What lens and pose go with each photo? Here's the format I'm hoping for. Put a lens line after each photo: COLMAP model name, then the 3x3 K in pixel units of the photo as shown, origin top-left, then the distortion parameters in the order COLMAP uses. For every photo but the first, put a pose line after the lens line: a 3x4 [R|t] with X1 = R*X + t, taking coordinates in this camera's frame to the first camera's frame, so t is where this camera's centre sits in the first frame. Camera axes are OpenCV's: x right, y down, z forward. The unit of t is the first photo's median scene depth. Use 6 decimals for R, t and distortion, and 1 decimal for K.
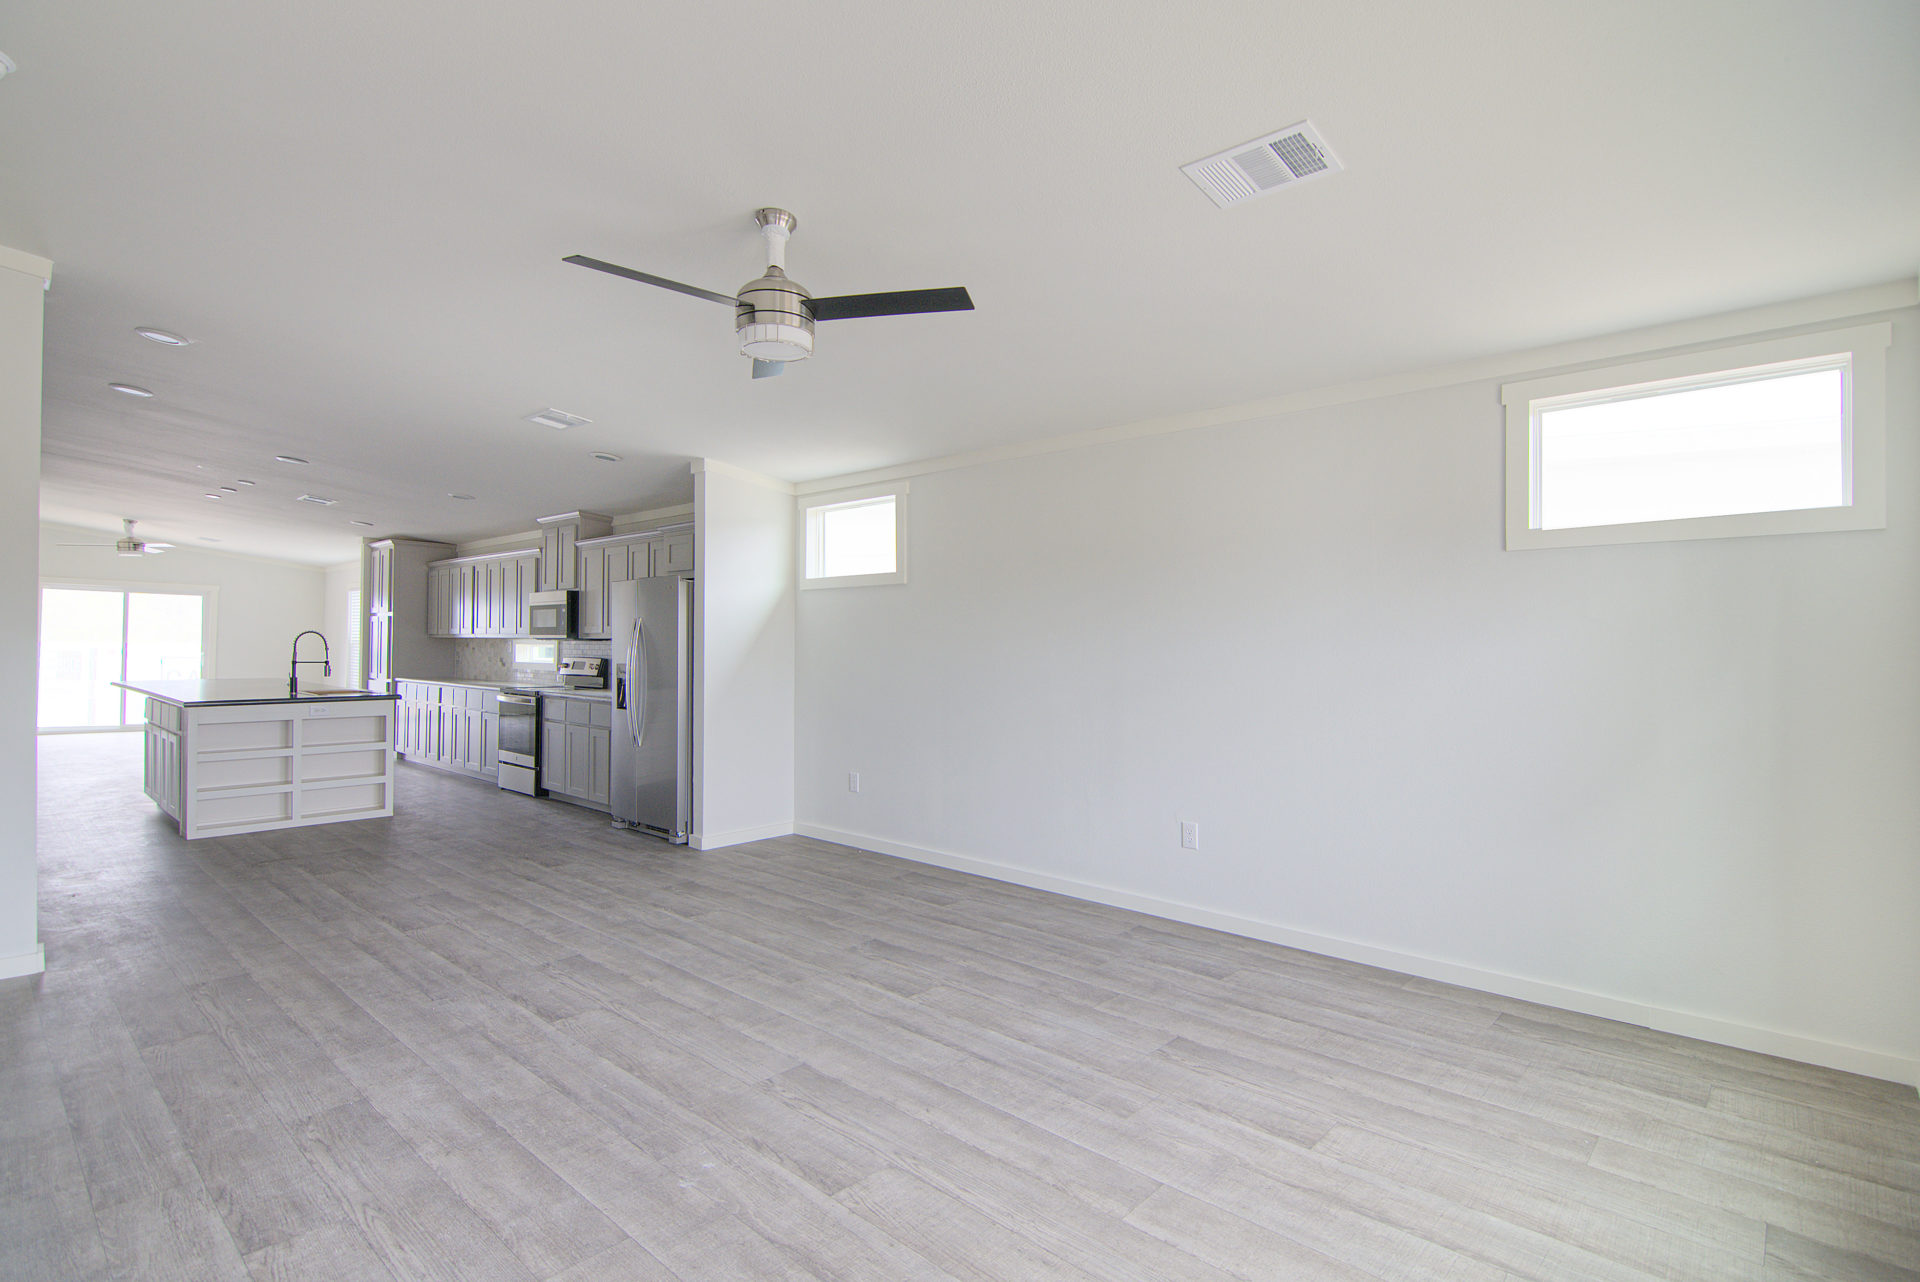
lens RADIAL K [[928.1, 0, 960.0], [0, 928.1, 641.0], [0, 0, 1]] dist [-0.002086, -0.000961]
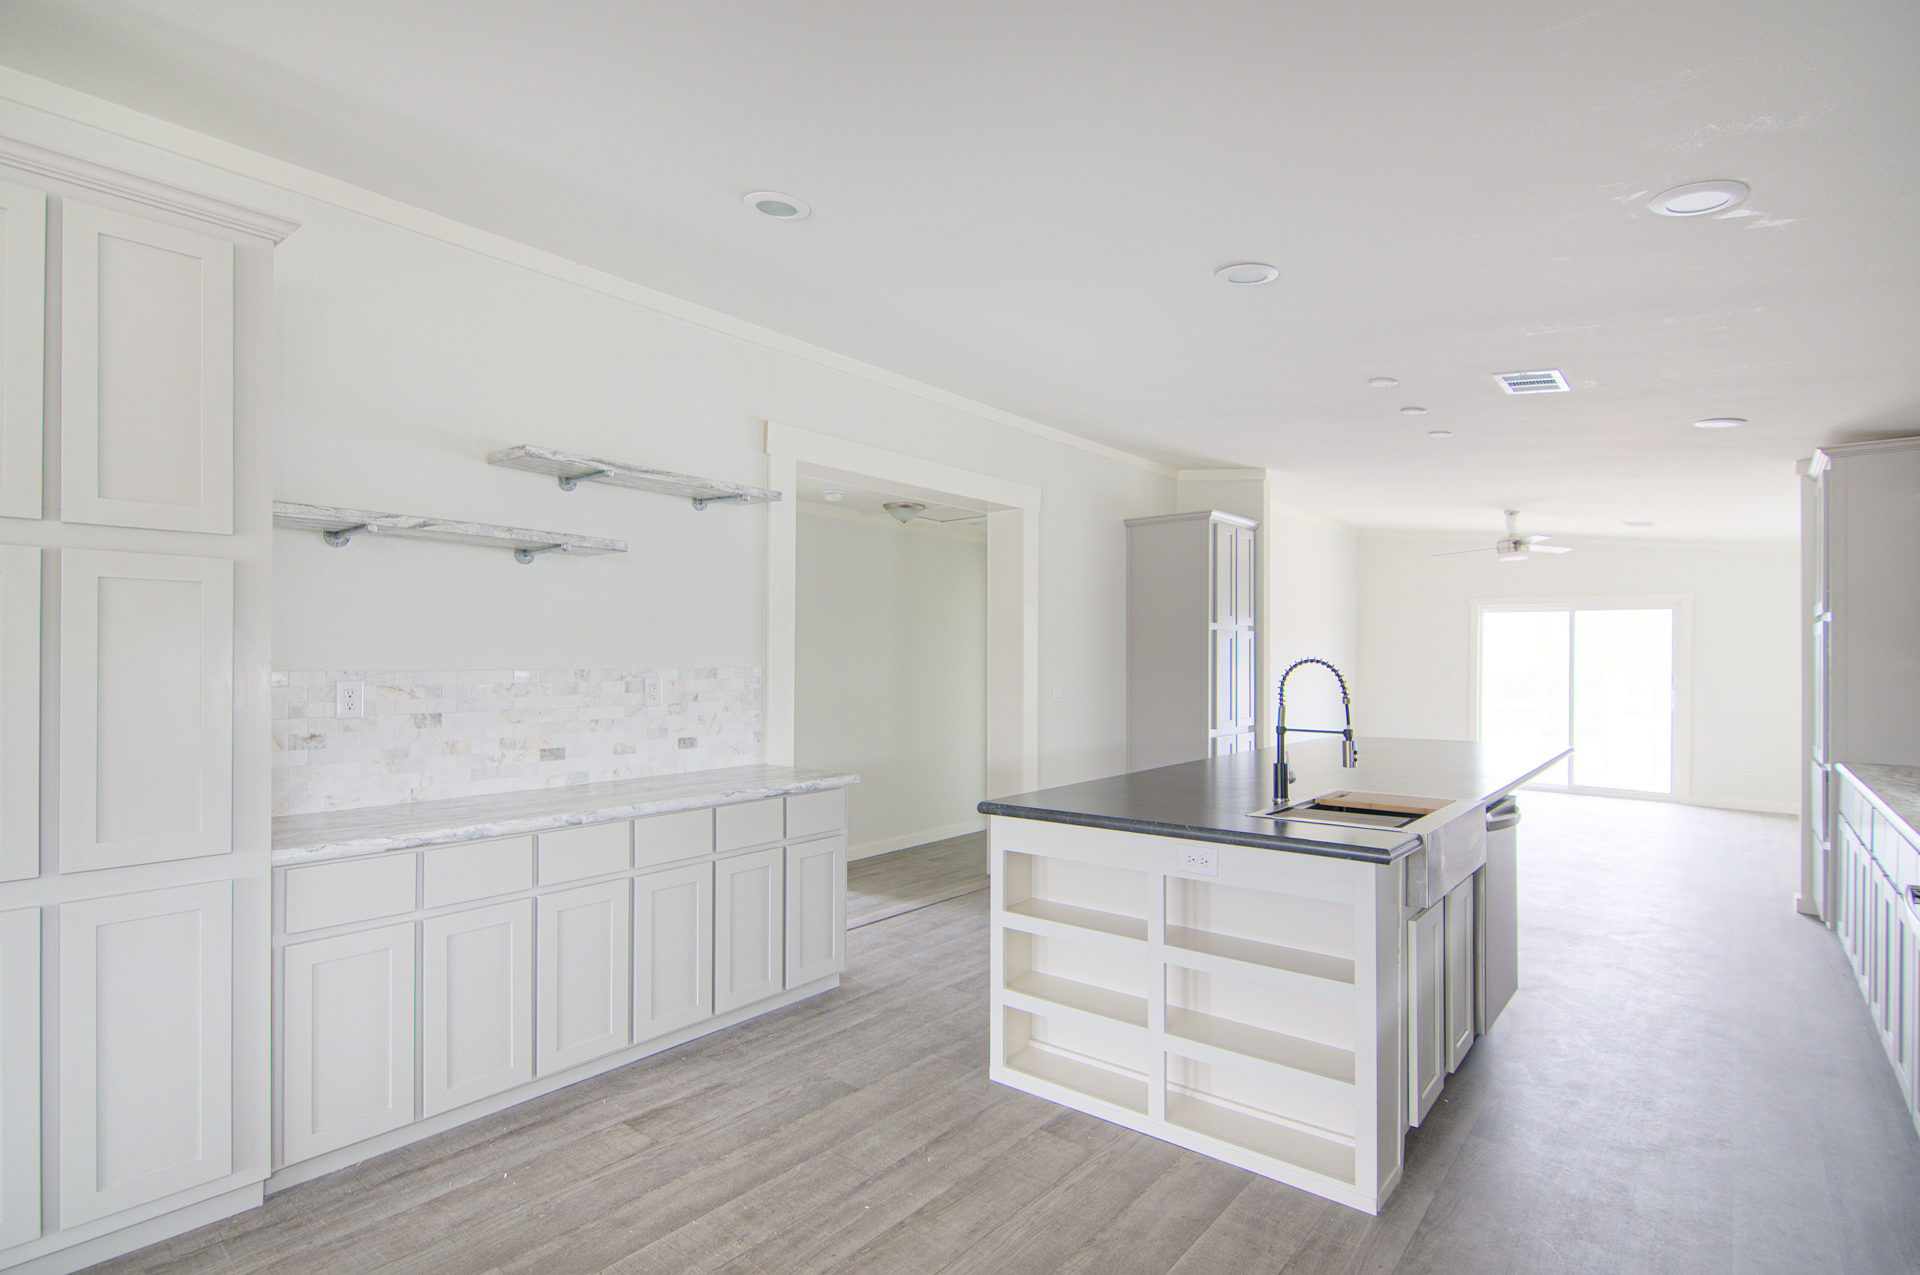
lens RADIAL K [[937.3, 0, 963.9], [0, 937.3, 651.5], [0, 0, 1]] dist [0.000791, -0.001438]
pose [[0.051791, -0.022480, -0.998405, -0.226011], [0.001322, 0.999747, -0.022442, -0.003677], [0.998657, -0.000157, 0.051808, 0.670322]]
